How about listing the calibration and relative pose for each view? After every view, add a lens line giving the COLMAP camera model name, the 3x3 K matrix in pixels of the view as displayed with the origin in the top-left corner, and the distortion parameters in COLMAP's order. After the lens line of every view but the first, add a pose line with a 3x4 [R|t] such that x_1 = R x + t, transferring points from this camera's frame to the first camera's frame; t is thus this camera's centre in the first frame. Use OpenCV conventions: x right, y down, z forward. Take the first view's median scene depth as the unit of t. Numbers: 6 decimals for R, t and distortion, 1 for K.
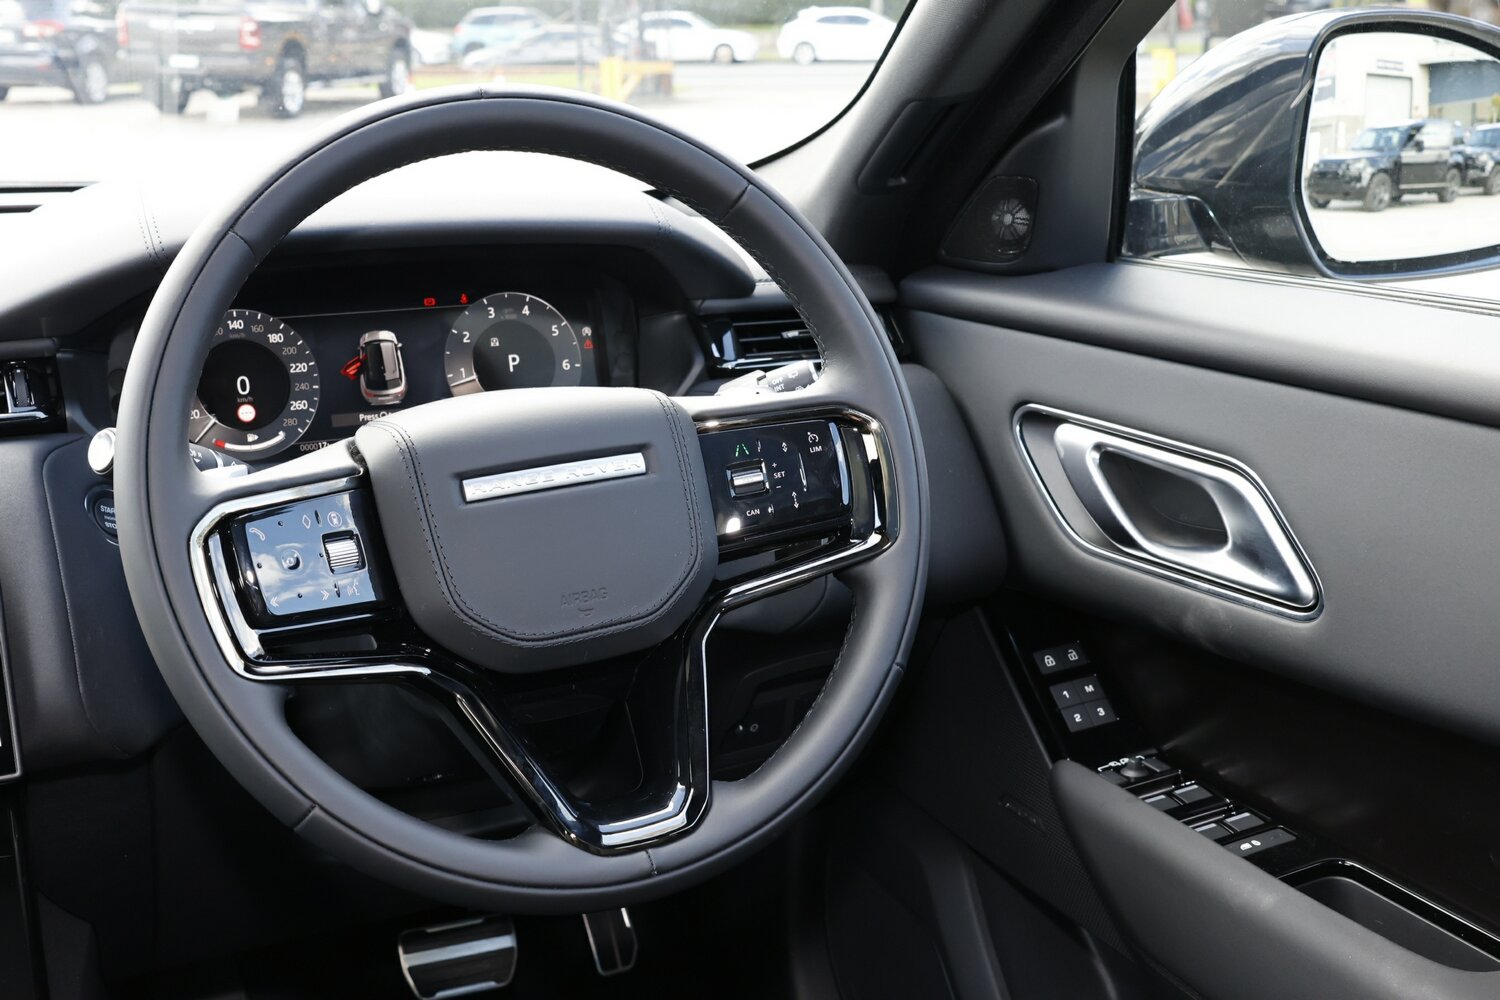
lens RADIAL K [[1384.7, 0, 750.0], [0, 1384.7, 500.0], [0, 0, 1]] dist [-0.009055, -0.002065]
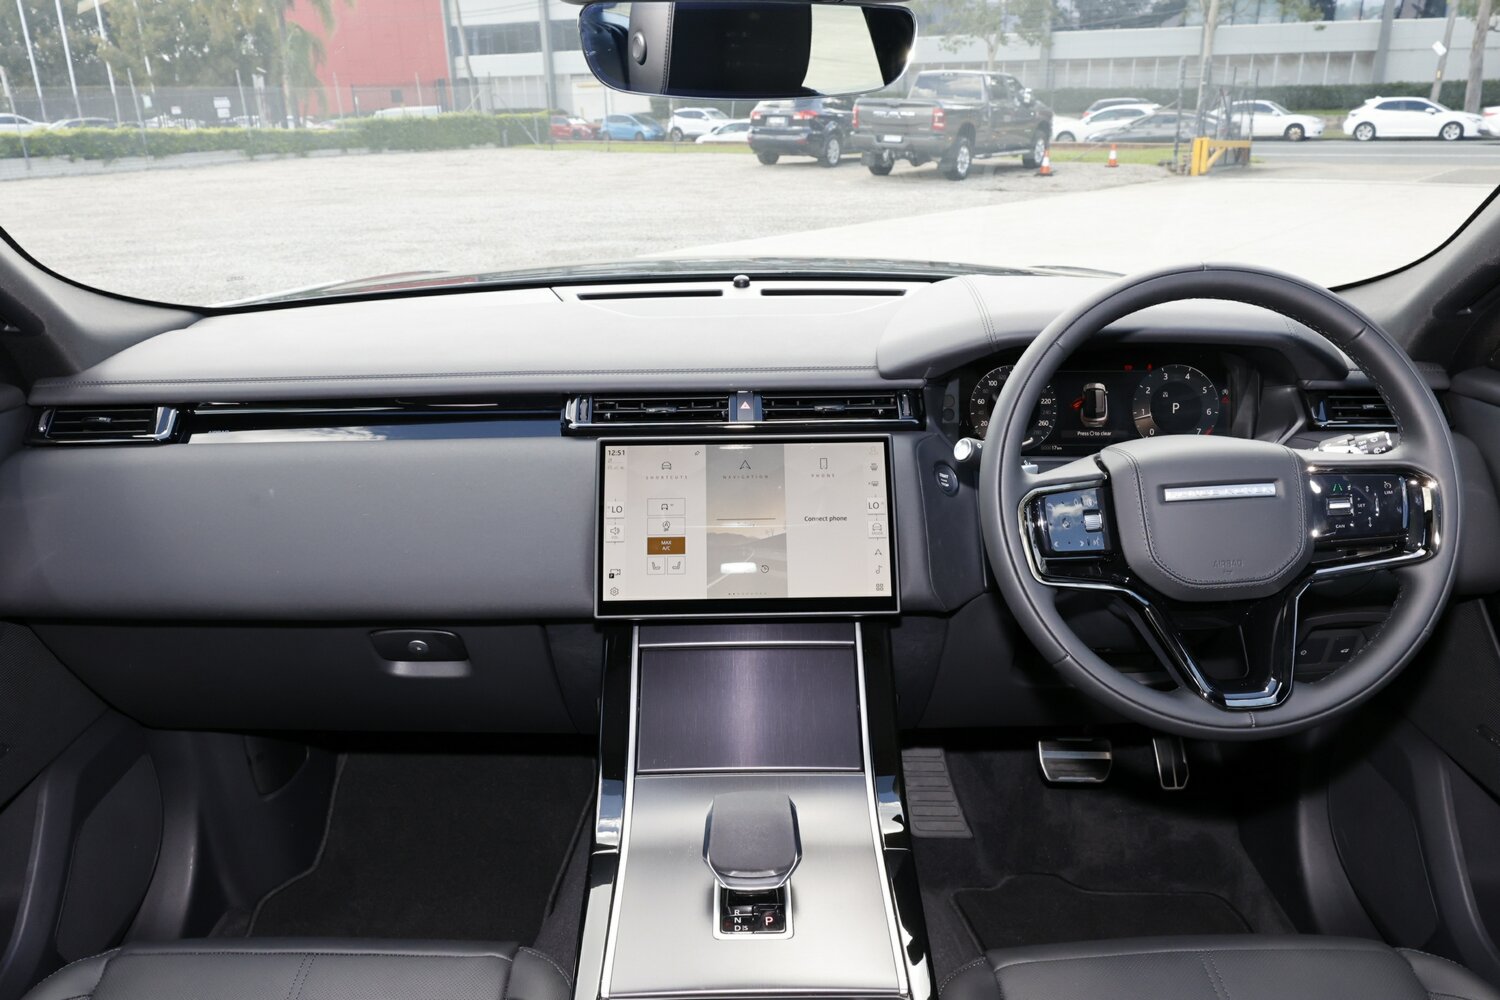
lens RADIAL K [[1125.0, 0, 750.0], [0, 1125.0, 500.0], [0, 0, 1]] dist [-0.003567, -0.003798]
pose [[0.918907, 0.123734, -0.374567, -0.123202], [-0.097870, 0.991355, 0.087383, -0.058875], [0.382141, -0.043638, 0.923073, -0.421755]]
